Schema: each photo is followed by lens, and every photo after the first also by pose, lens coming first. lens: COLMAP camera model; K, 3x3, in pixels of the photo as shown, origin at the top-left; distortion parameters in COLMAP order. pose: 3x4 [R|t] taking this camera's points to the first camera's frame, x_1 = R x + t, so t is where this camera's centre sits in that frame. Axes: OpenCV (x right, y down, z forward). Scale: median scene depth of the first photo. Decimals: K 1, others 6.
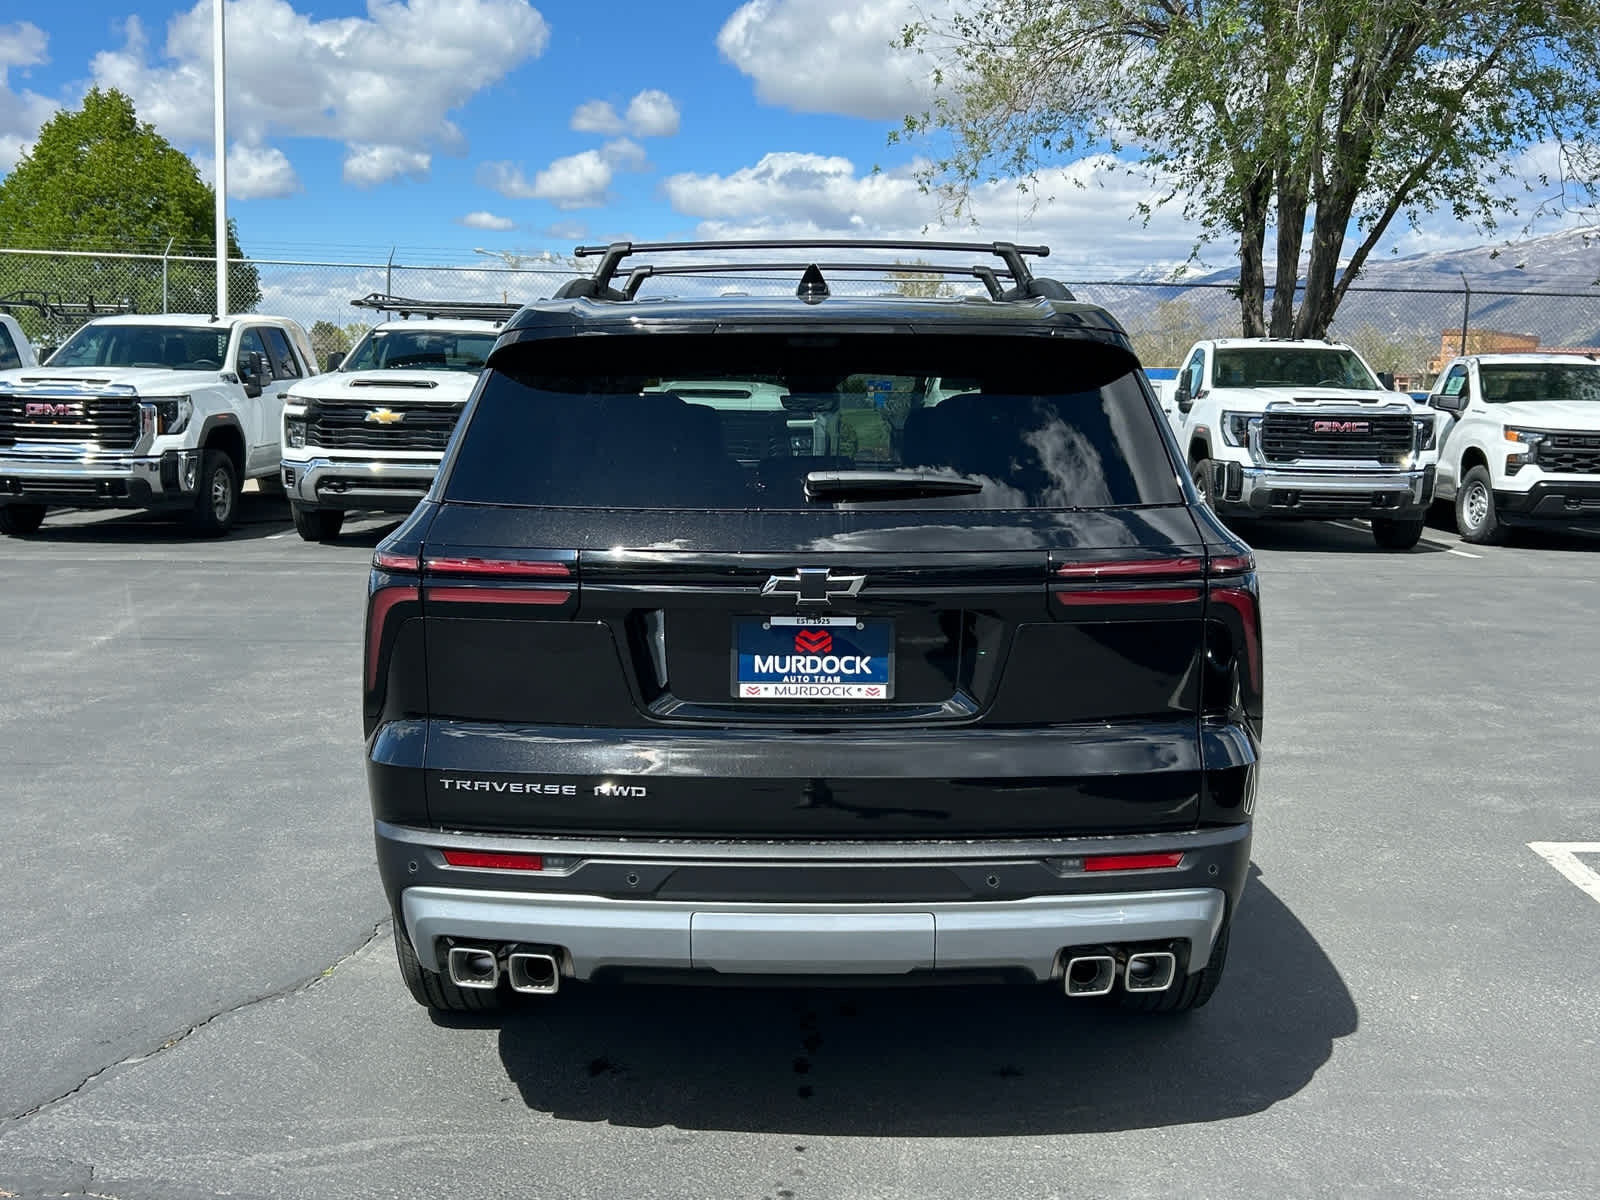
lens RADIAL K [[1621.8, 0, 809.3], [0, 1621.8, 599.2], [0, 0, 1]] dist [0.113751, -0.224021]
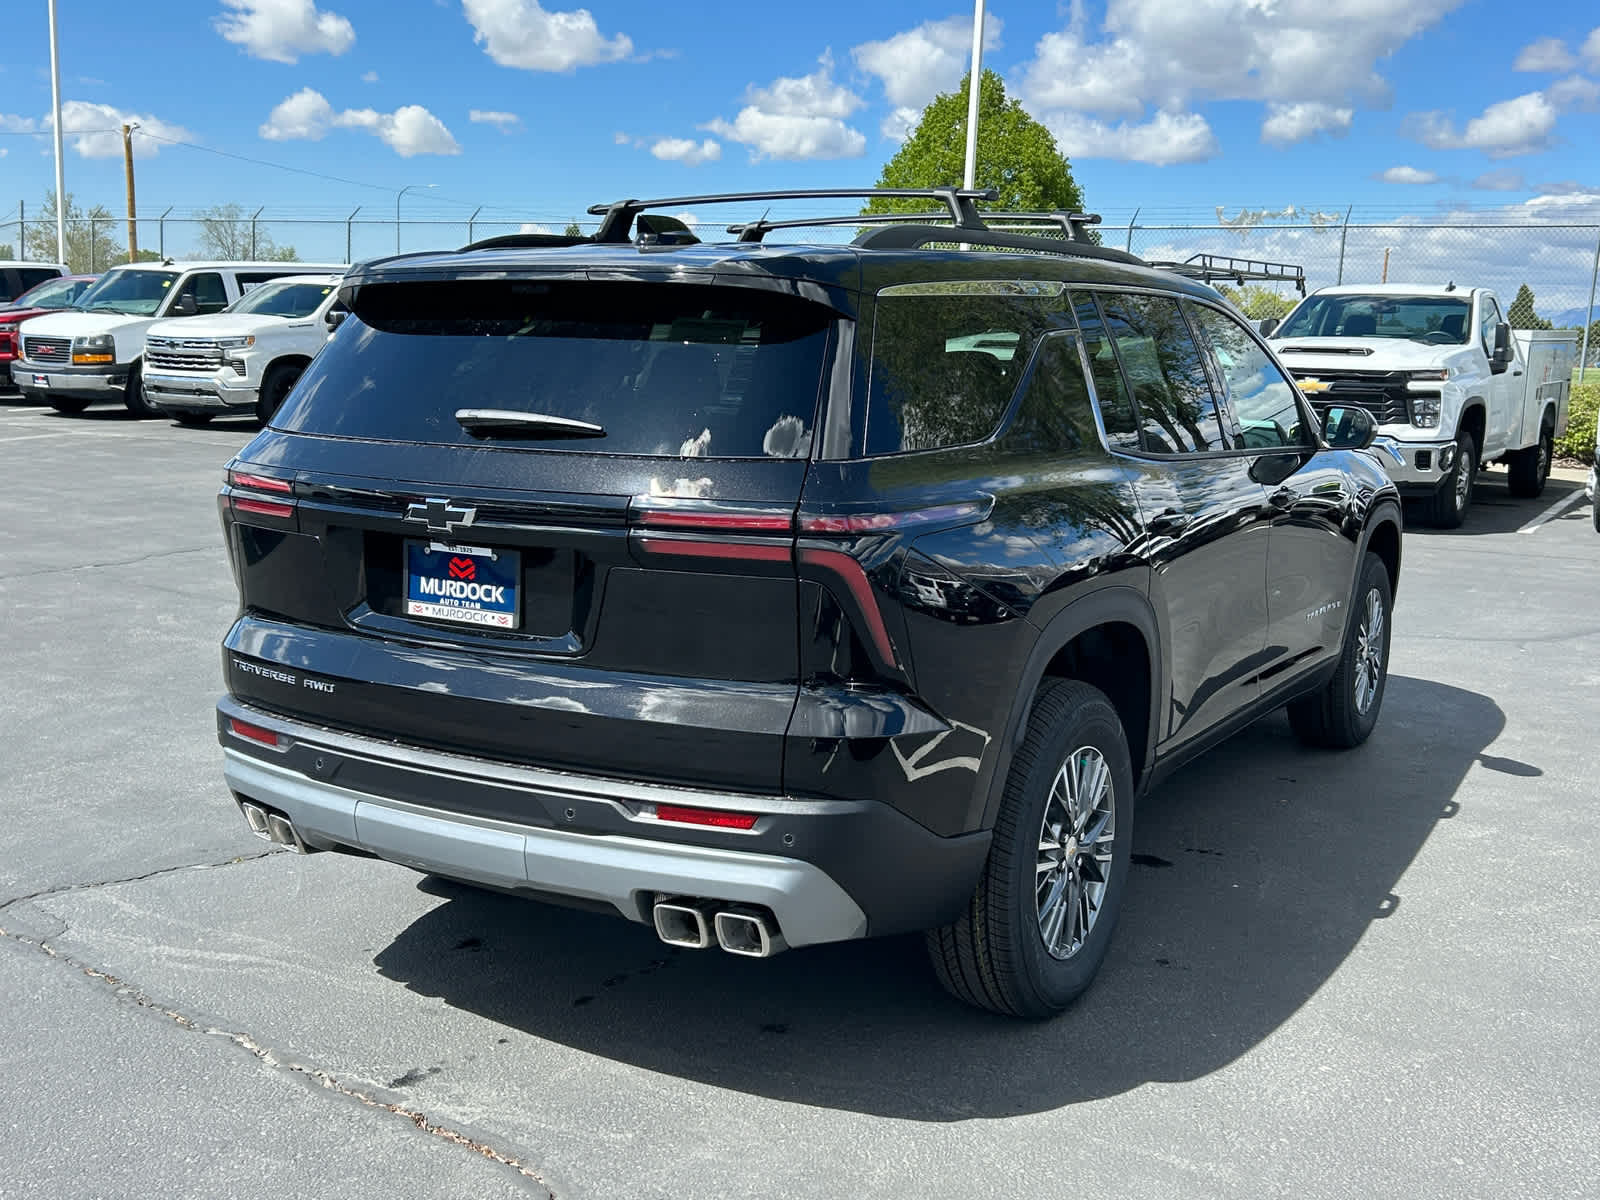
lens RADIAL K [[1621.8, 0, 809.3], [0, 1621.8, 599.2], [0, 0, 1]] dist [0.113751, -0.224021]
pose [[0.858034, 0.090327, -0.505587, 0.612972], [-0.079034, 0.995909, 0.043798, -0.015590], [0.507475, 0.002379, 0.861663, 0.154476]]
